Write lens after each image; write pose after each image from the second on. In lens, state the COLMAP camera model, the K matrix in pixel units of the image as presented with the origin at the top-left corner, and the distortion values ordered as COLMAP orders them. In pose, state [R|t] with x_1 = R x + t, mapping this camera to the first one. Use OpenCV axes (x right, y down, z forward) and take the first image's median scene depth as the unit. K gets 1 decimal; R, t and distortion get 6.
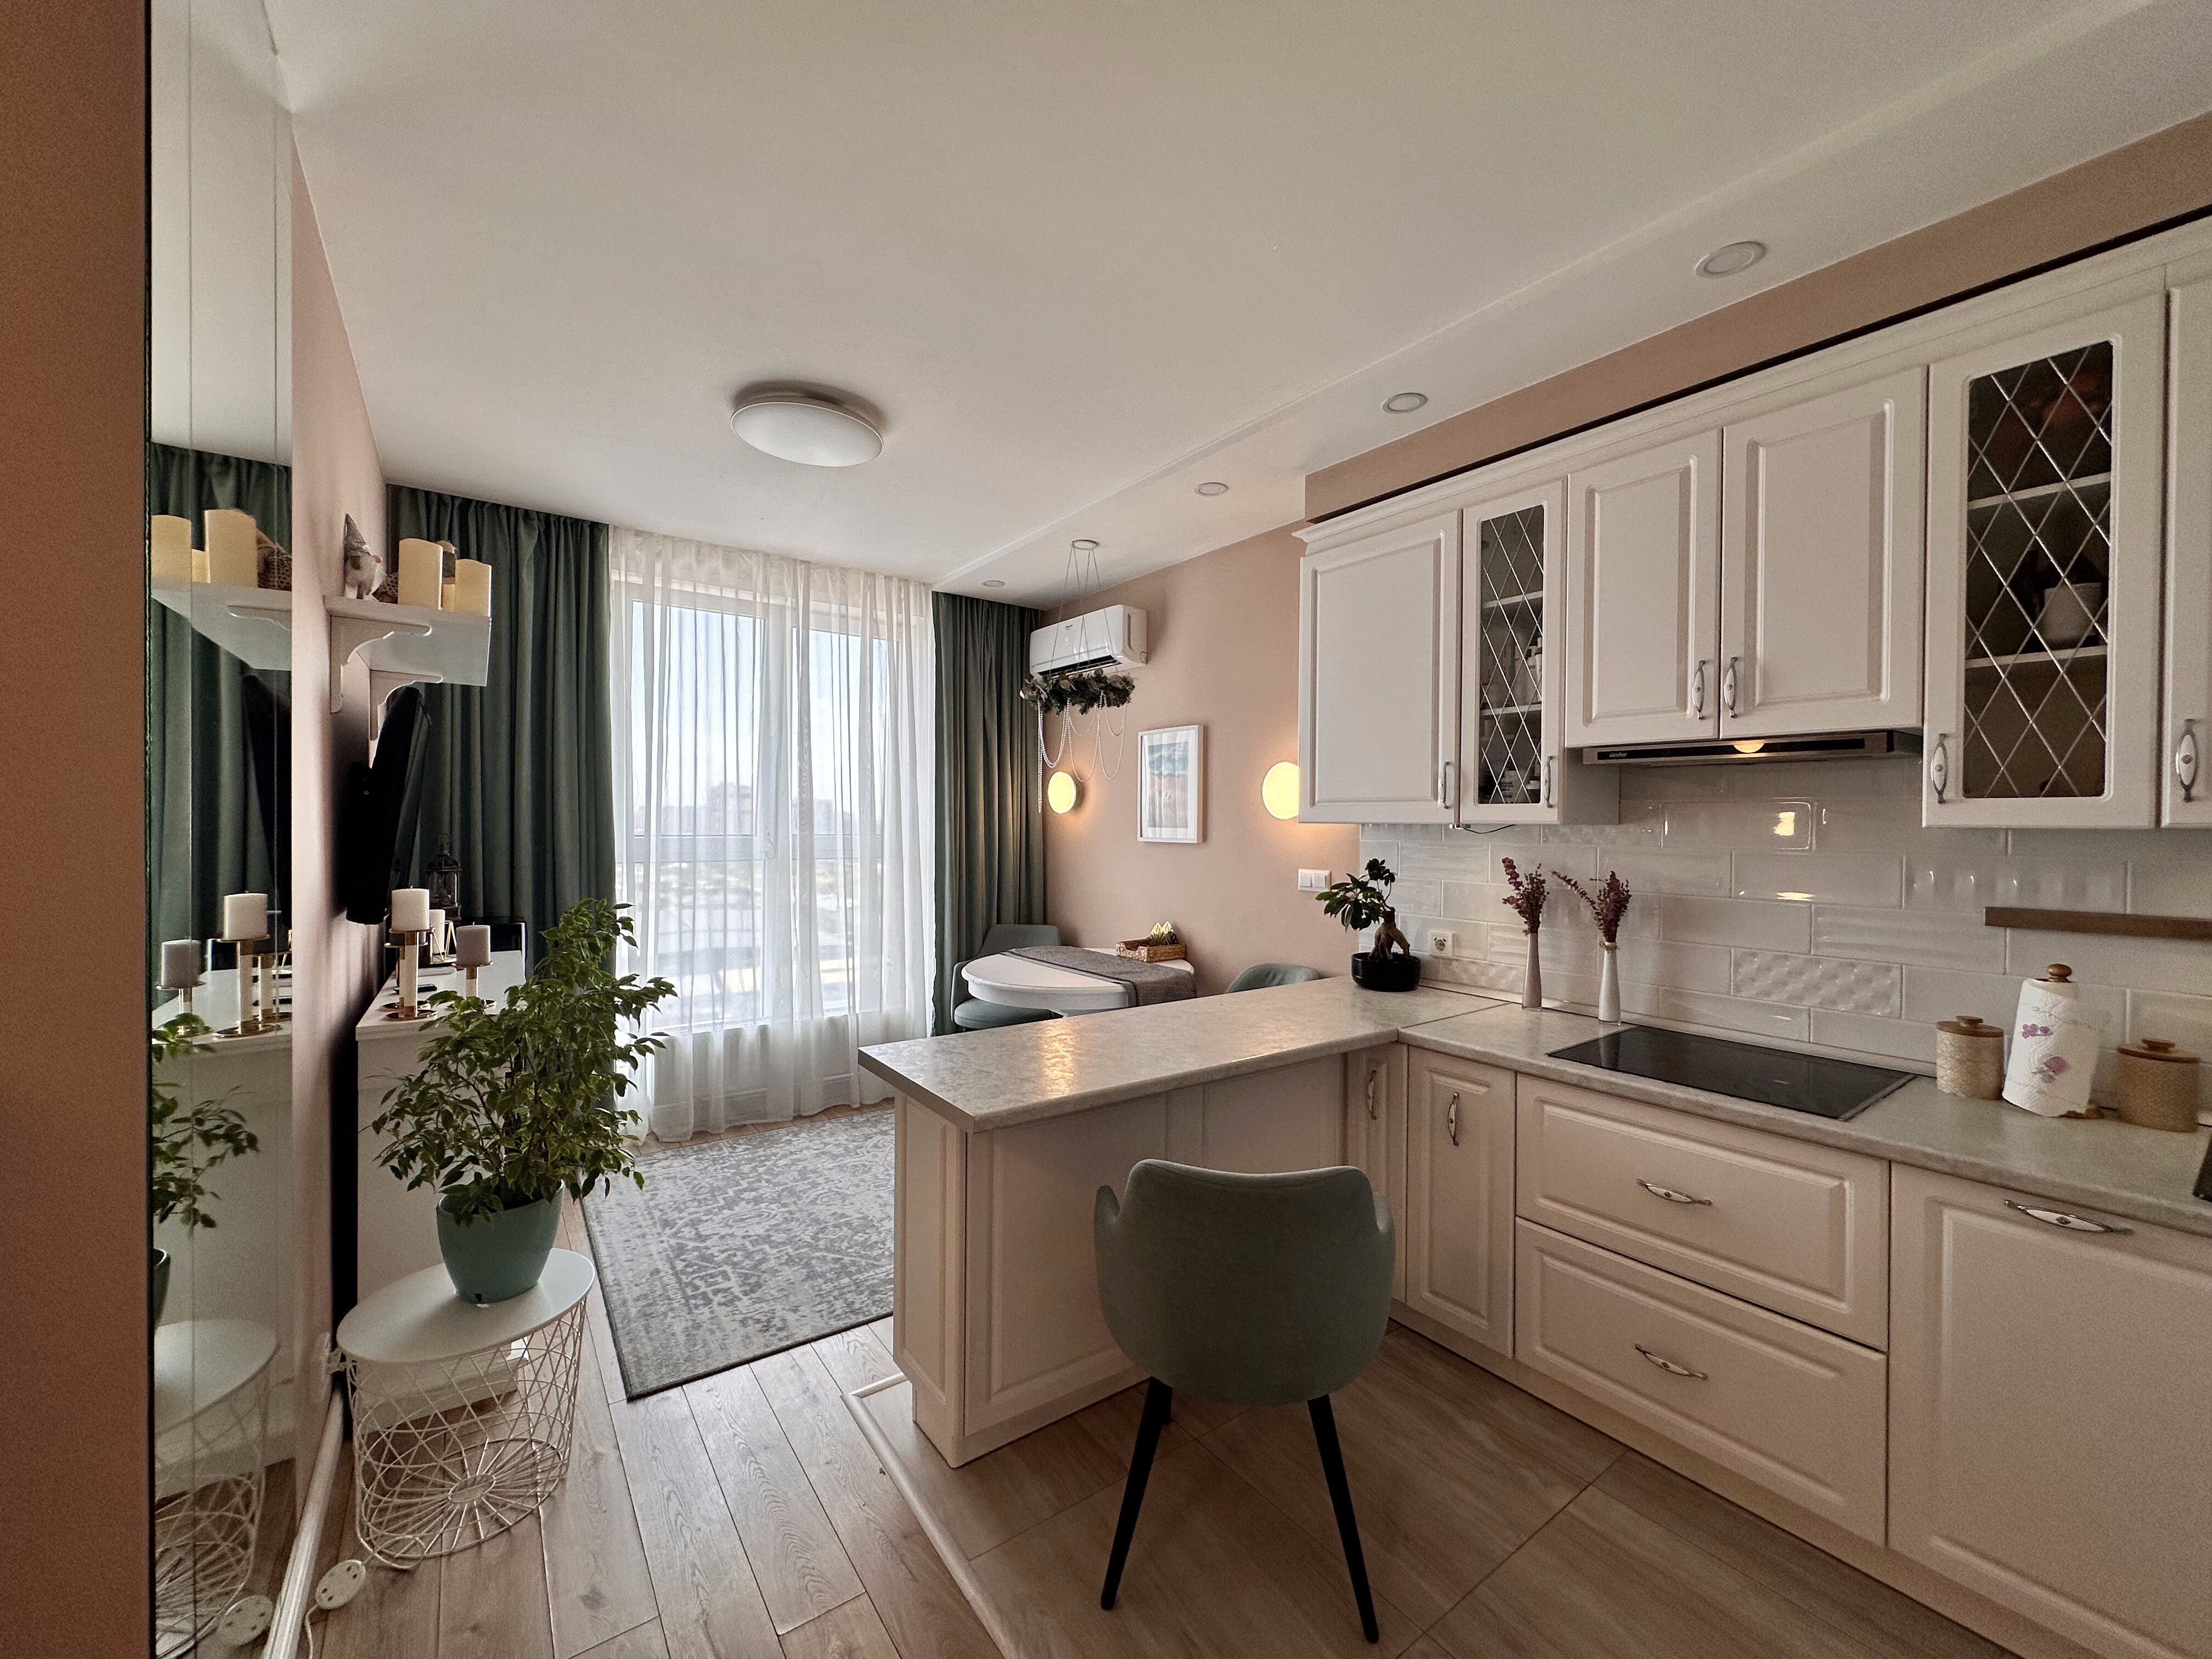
lens RADIAL K [[877.3, 0, 1101.8], [0, 877.3, 831.5], [0, 0, 1]] dist [-0.001703, 0.000632]
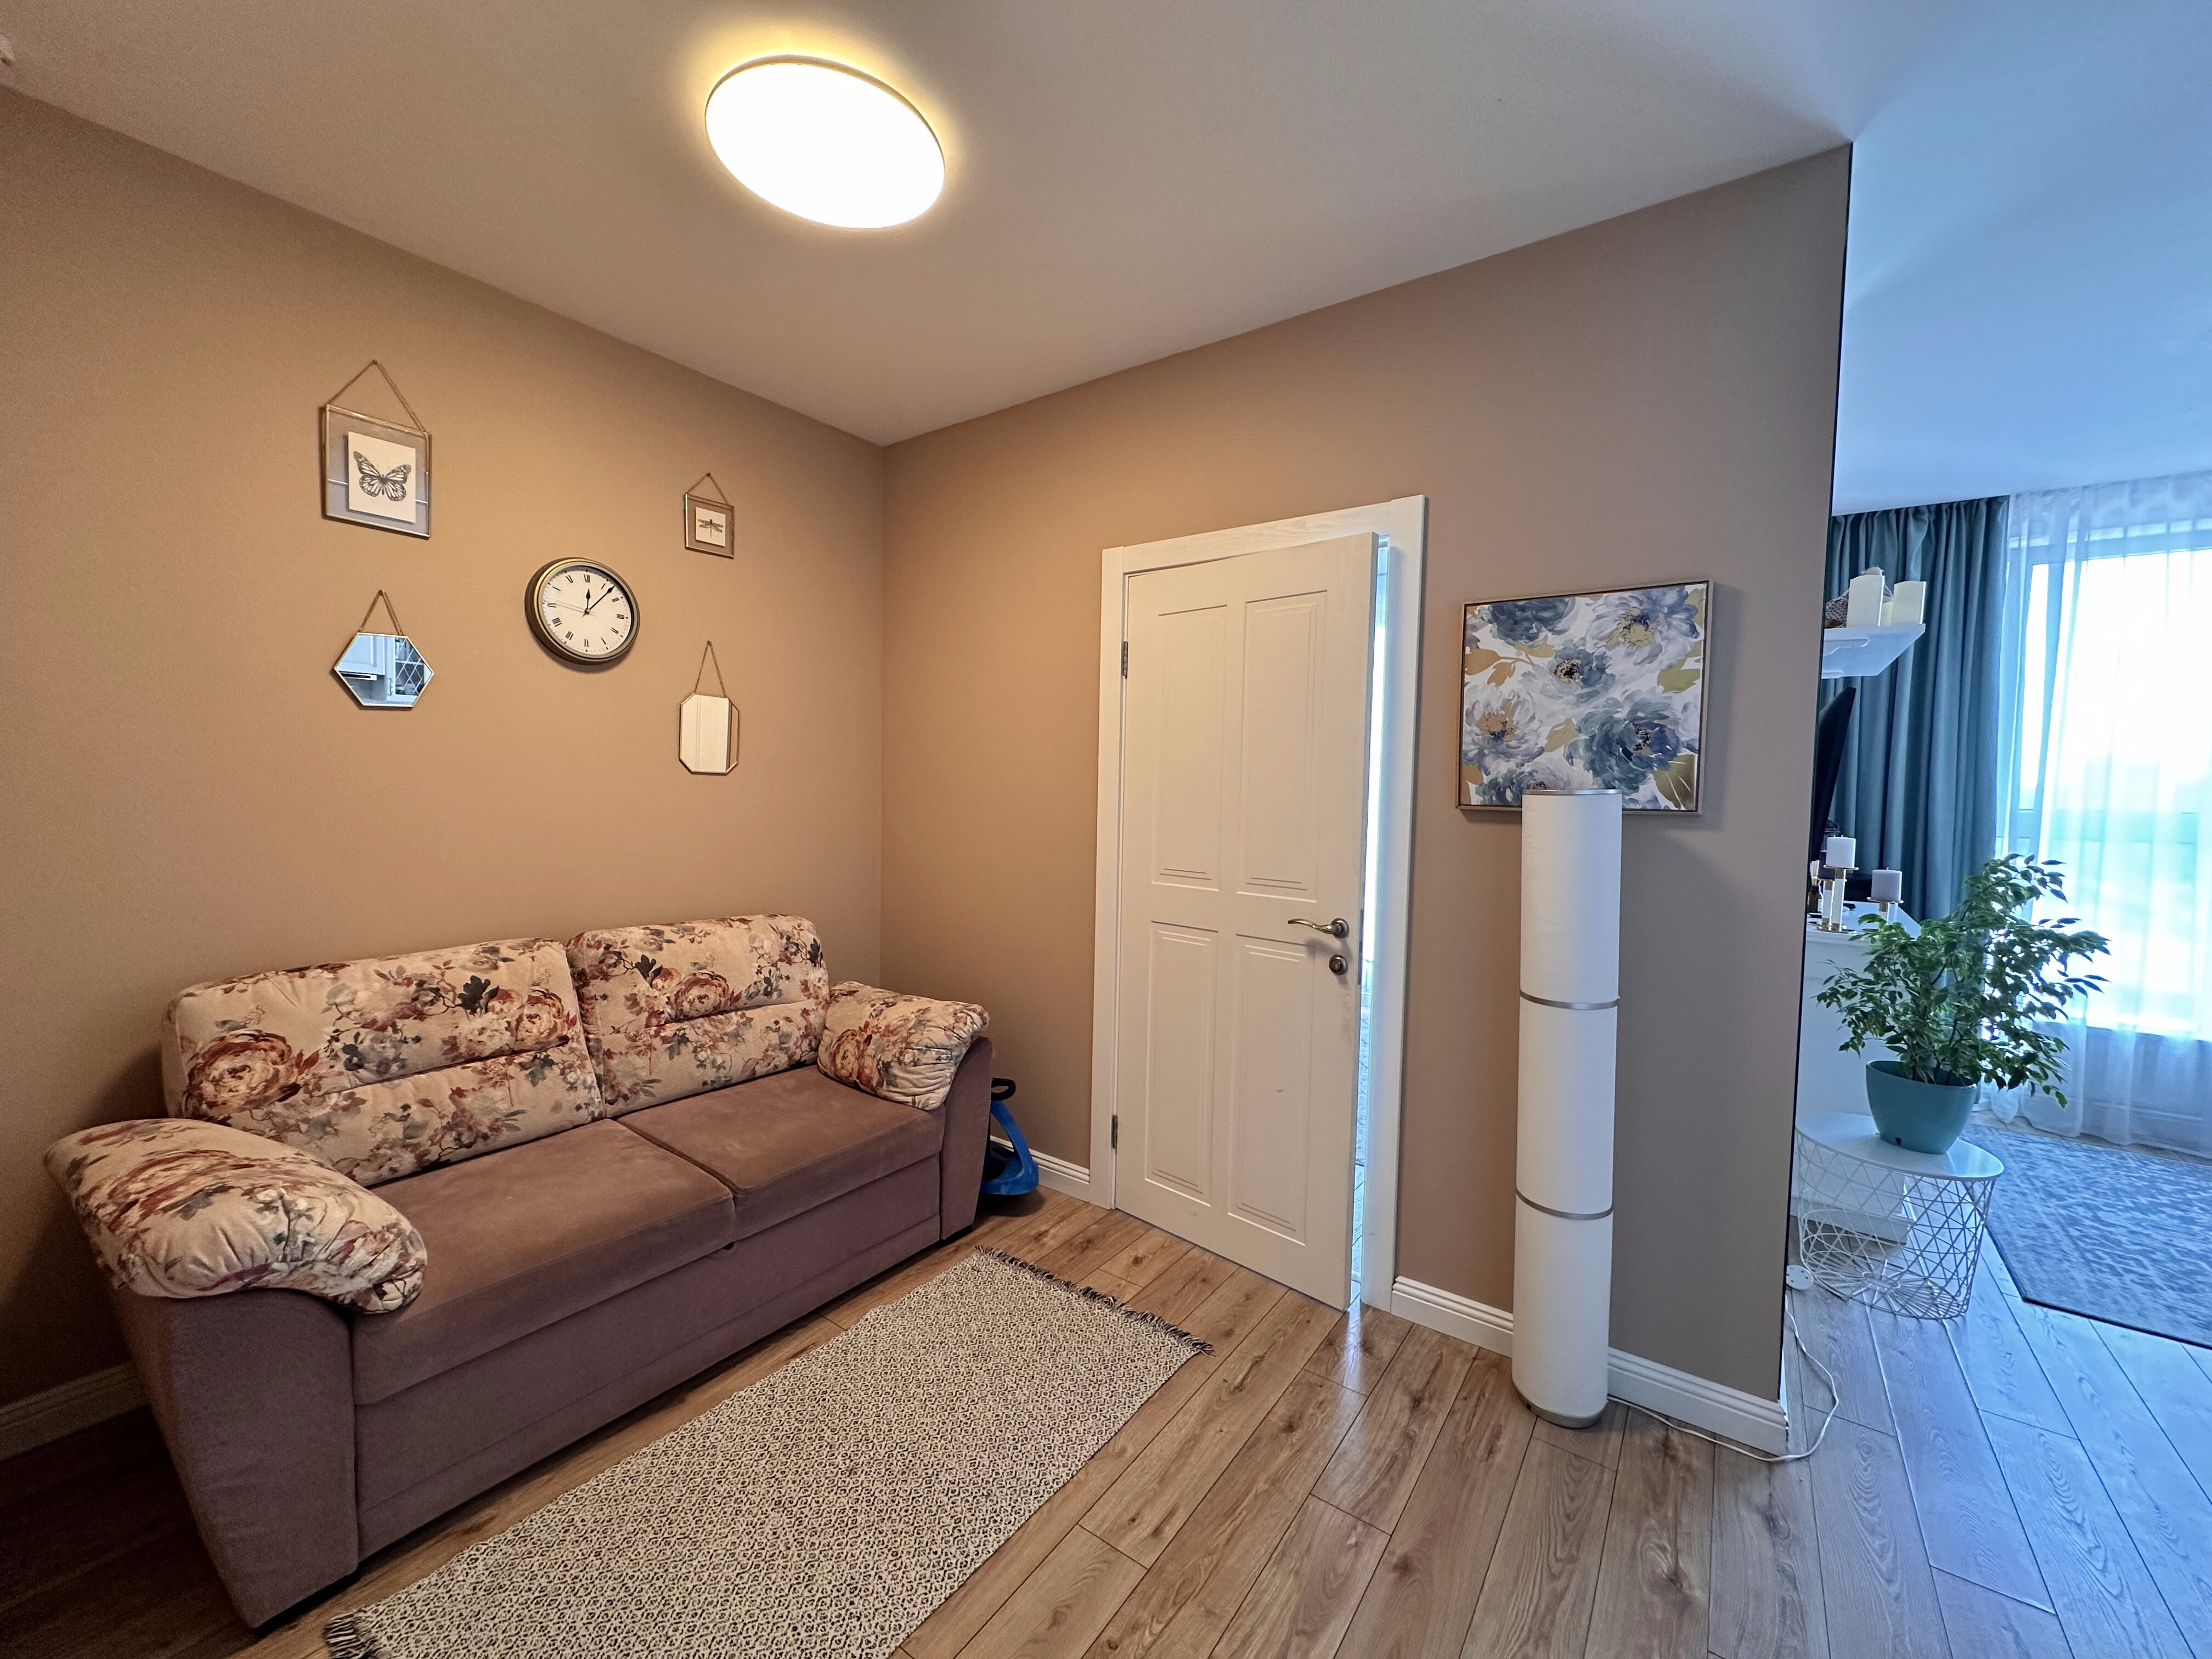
lens RADIAL K [[877.3, 0, 1098.5], [0, 877.3, 831.0], [0, 0, 1]] dist [-0.001703, 0.000632]
pose [[0.309477, 0.047008, -0.949744, 0.084289], [-0.025543, 0.998828, 0.041114, 0.017921], [0.950564, 0.011535, 0.310315, -0.305674]]
